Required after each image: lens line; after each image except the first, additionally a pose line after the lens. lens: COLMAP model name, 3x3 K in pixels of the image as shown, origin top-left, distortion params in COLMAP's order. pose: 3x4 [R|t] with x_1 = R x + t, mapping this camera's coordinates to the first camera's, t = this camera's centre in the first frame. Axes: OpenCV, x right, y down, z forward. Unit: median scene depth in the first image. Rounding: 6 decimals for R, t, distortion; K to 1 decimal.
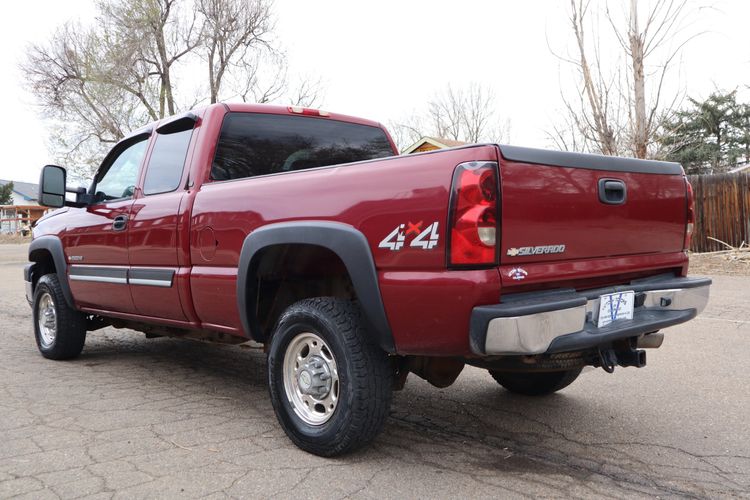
lens RADIAL K [[759.8, 0, 402.1], [0, 759.8, 263.6], [0, 0, 1]] dist [-0.007119, 0.000000]
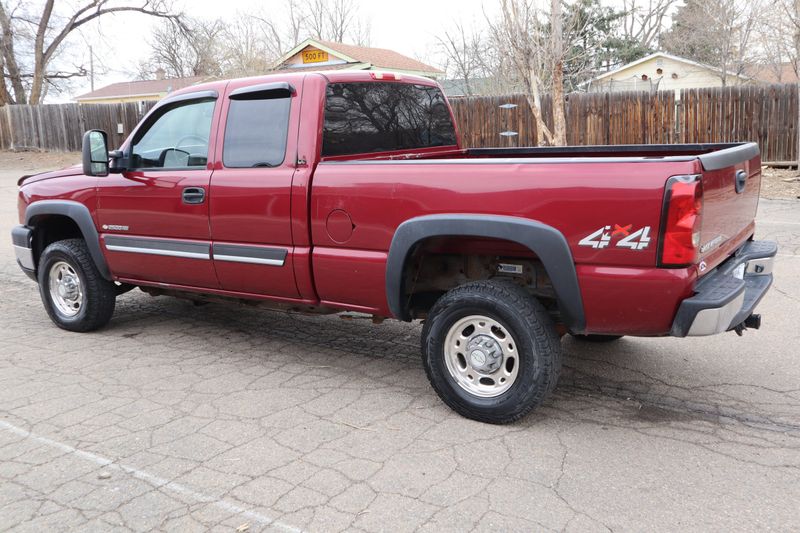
lens RADIAL K [[810.5, 0, 396.7], [0, 810.5, 270.8], [0, 0, 1]] dist [-0.007119, 0.000000]
pose [[0.966367, -0.056699, 0.250840, -0.518216], [0.017788, 0.987794, 0.154748, -0.151498], [-0.256552, -0.145081, 0.955580, -0.066201]]
